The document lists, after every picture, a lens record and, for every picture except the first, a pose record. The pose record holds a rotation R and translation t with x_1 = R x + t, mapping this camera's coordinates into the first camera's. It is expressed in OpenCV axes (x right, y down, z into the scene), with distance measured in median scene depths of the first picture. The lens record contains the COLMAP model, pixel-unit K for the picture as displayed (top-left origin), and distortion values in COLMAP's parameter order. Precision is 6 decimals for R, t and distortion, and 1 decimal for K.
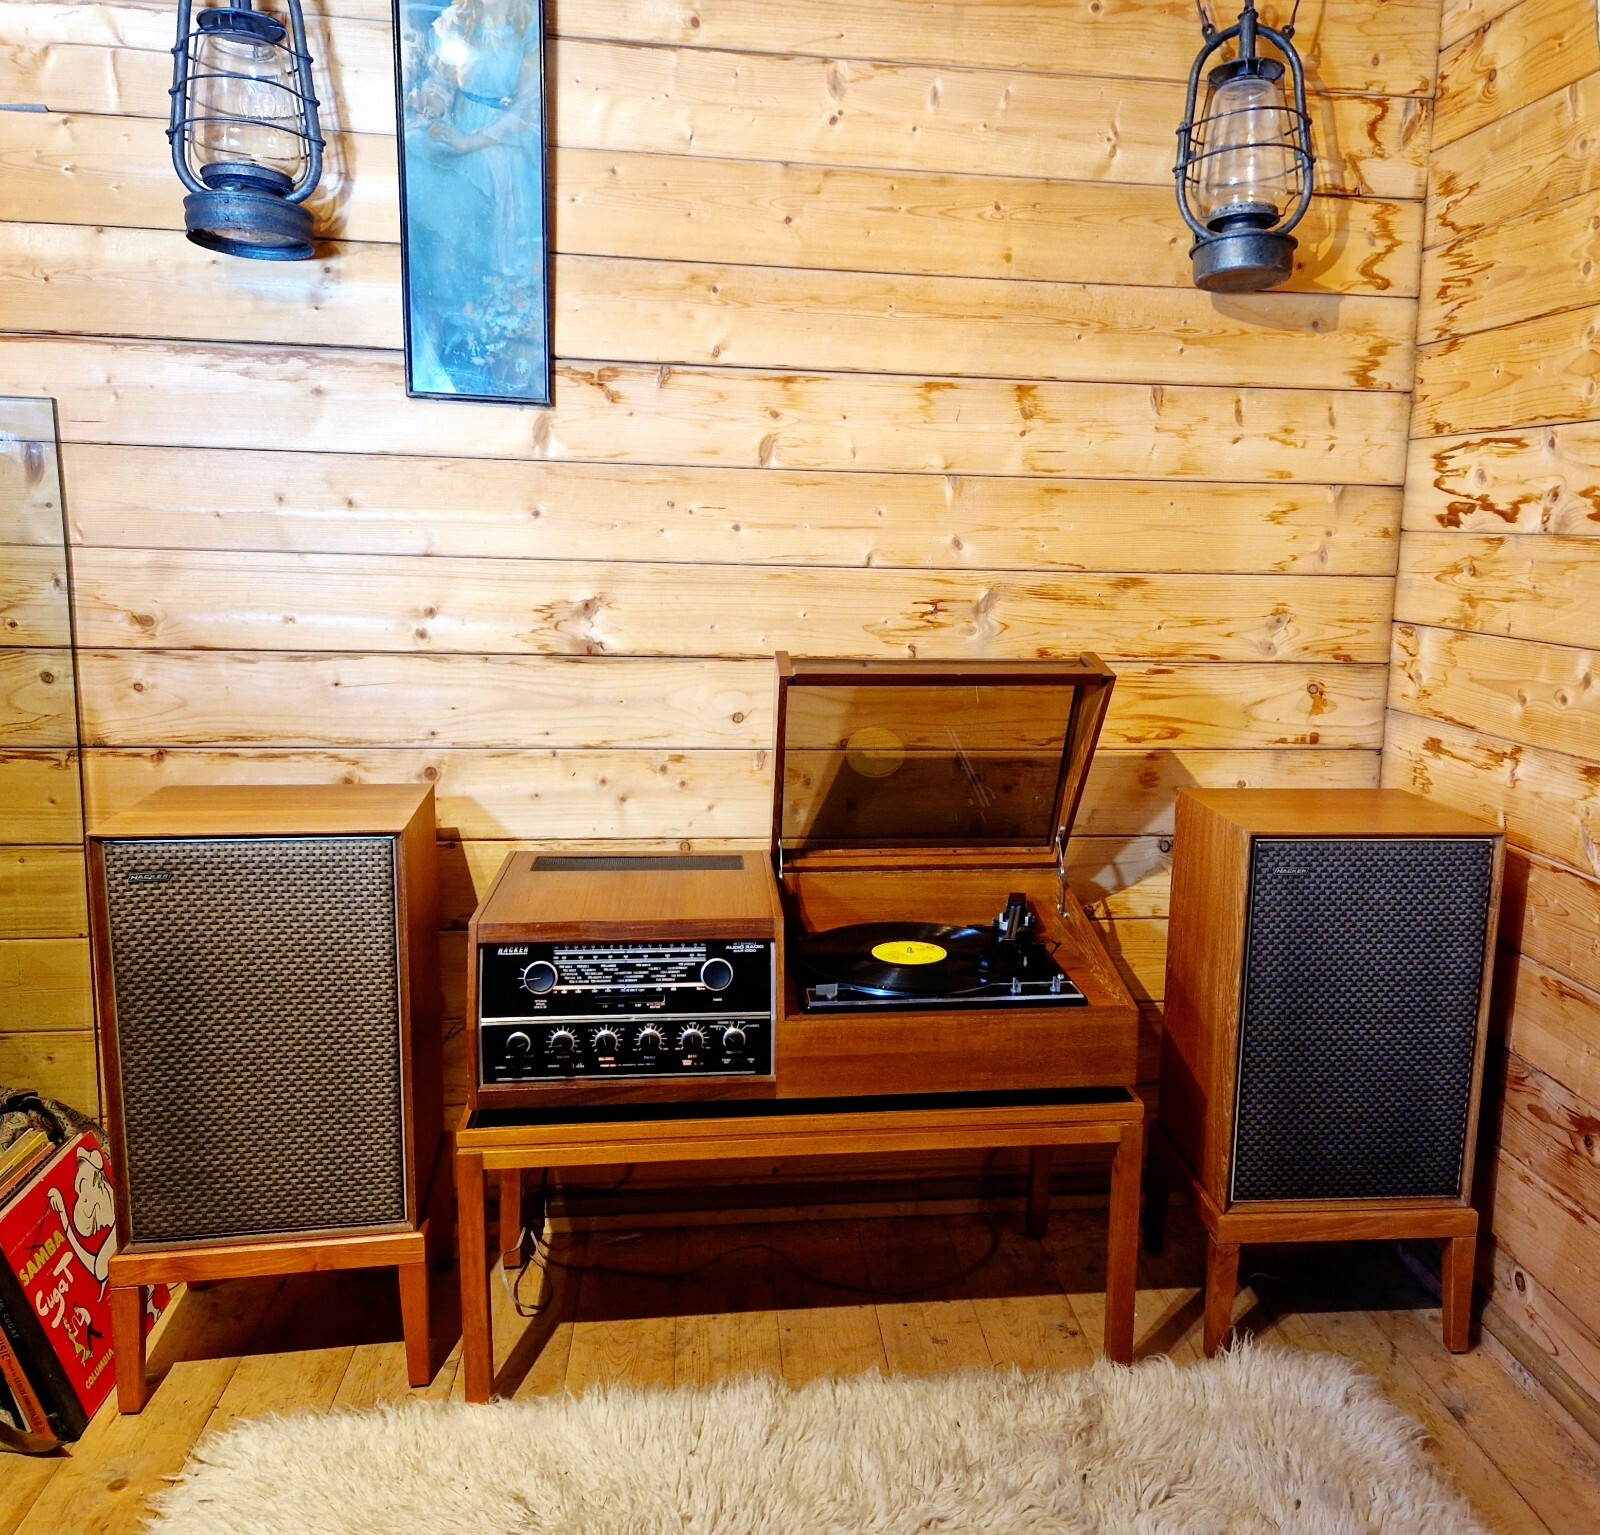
lens RADIAL K [[1399.8, 0, 903.9], [0, 1399.8, 768.7], [0, 0, 1]] dist [0.098684, -0.109192]
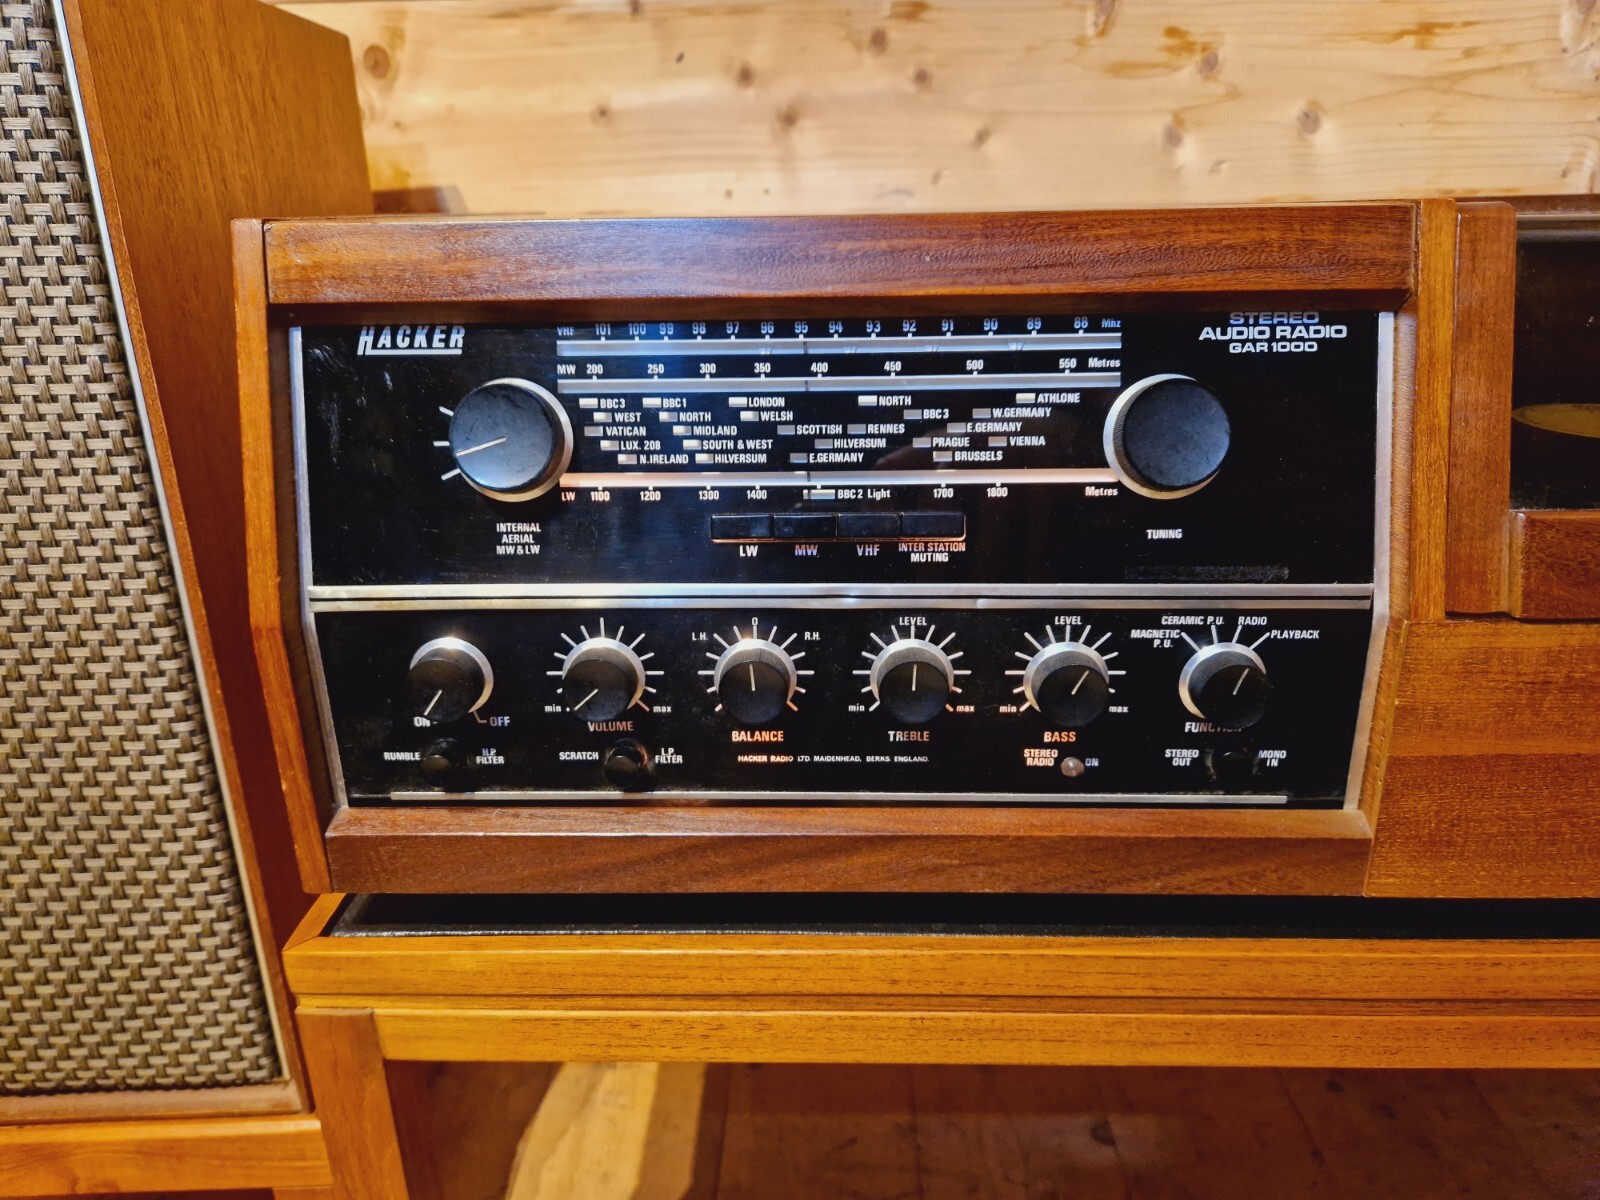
lens RADIAL K [[1097.4, 0, 801.7], [0, 1097.4, 597.3], [0, 0, 1]] dist [0.070679, -0.077347]
pose [[0.983932, 0.015930, -0.177829, -0.159531], [0.014031, 0.986033, 0.165960, 0.138374], [0.177989, -0.165788, 0.969966, 0.772857]]
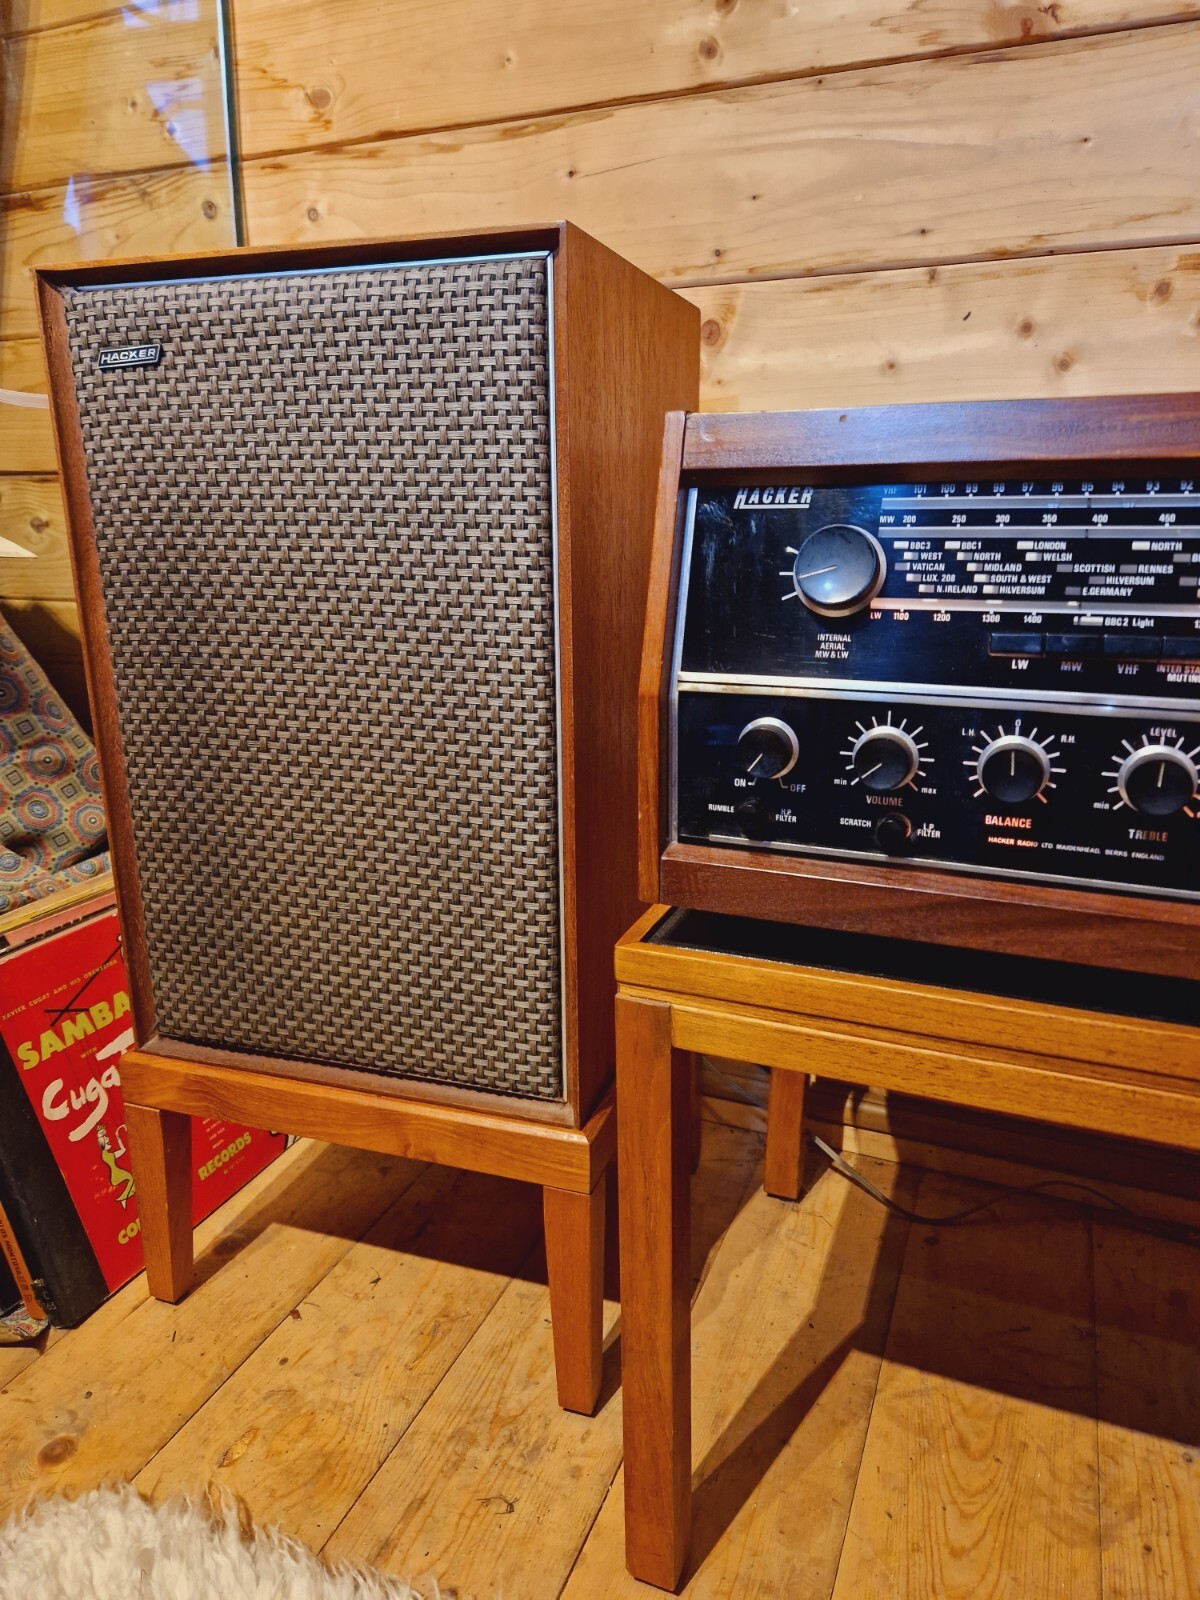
lens RADIAL K [[1094.7, 0, 597.3], [0, 1094.7, 793.7], [0, 0, 1]] dist [0.070976, -0.077822]
pose [[0.858280, 0.099571, -0.503429, -0.158180], [-0.057277, 0.993453, 0.098841, 0.173785], [0.509975, -0.055999, 0.858364, 0.700602]]
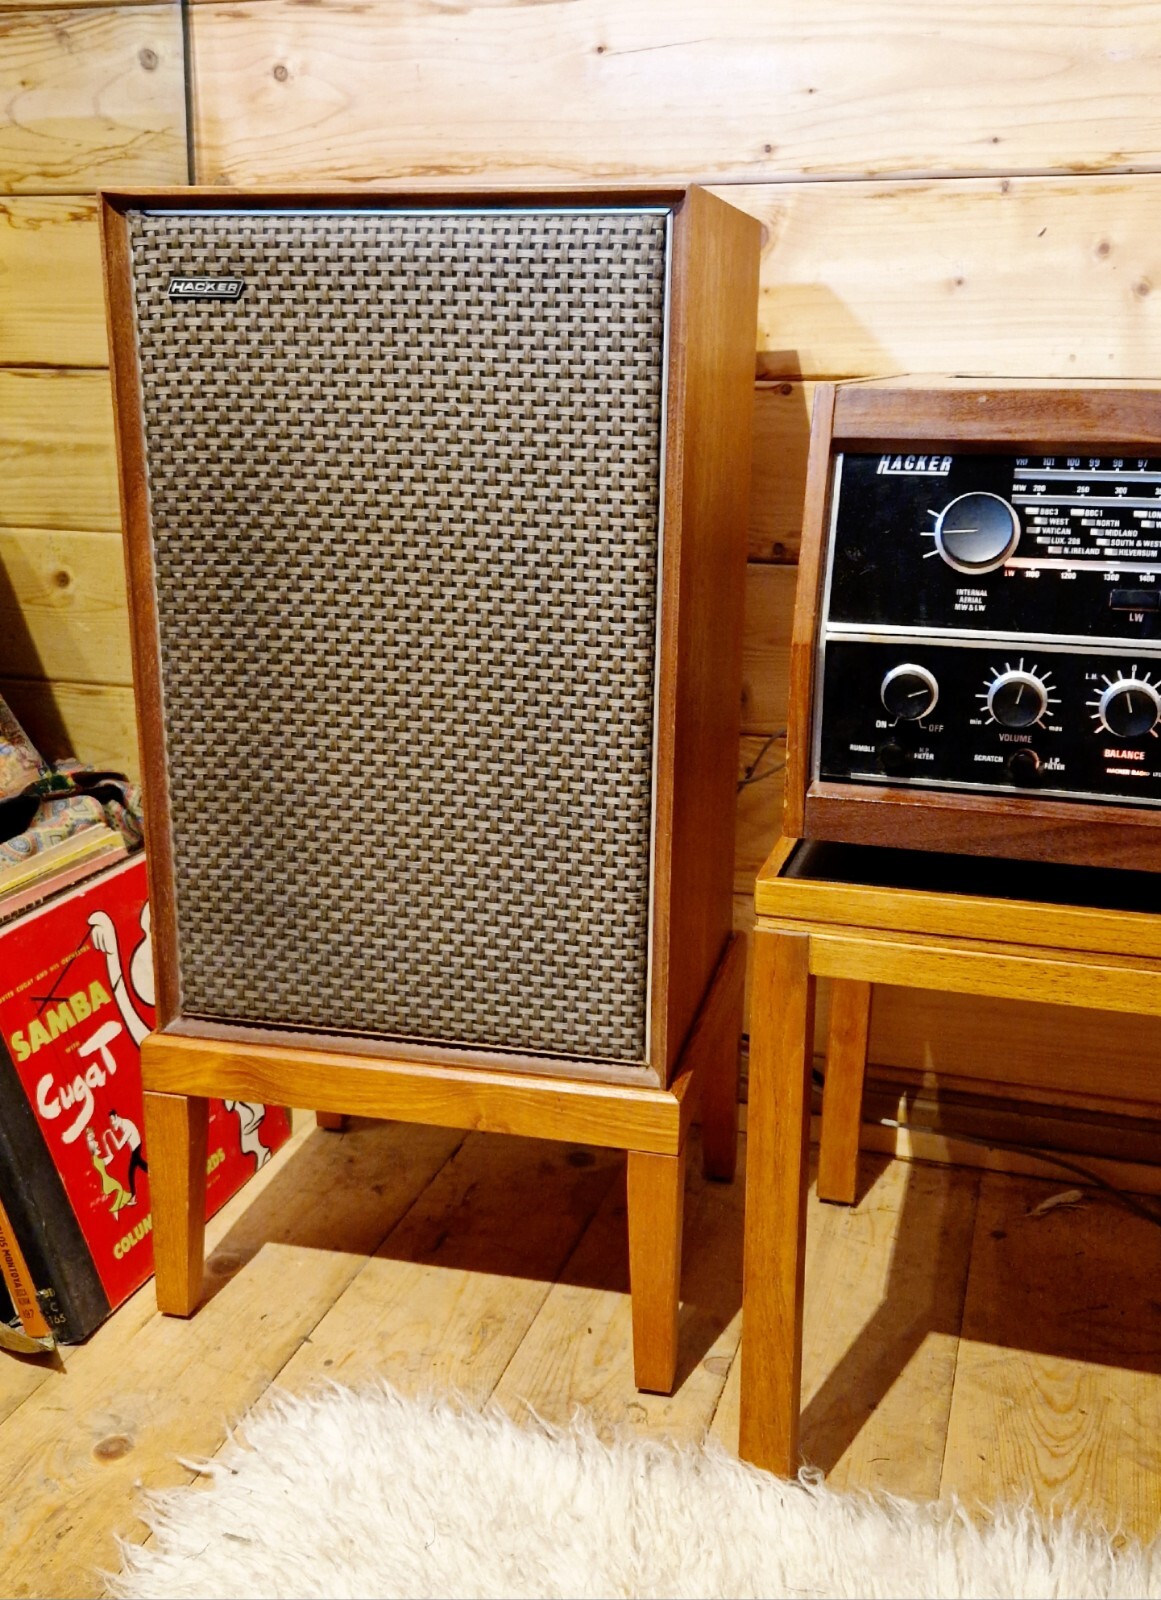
lens RADIAL K [[1630.8, 0, 549.4], [0, 1630.8, 816.8], [0, 0, 1]] dist [0.101657, -0.157844]
pose [[0.899005, 0.101420, -0.426033, -0.153665], [-0.058166, 0.991848, 0.113377, 0.175767], [0.434059, -0.077146, 0.897575, 0.502598]]
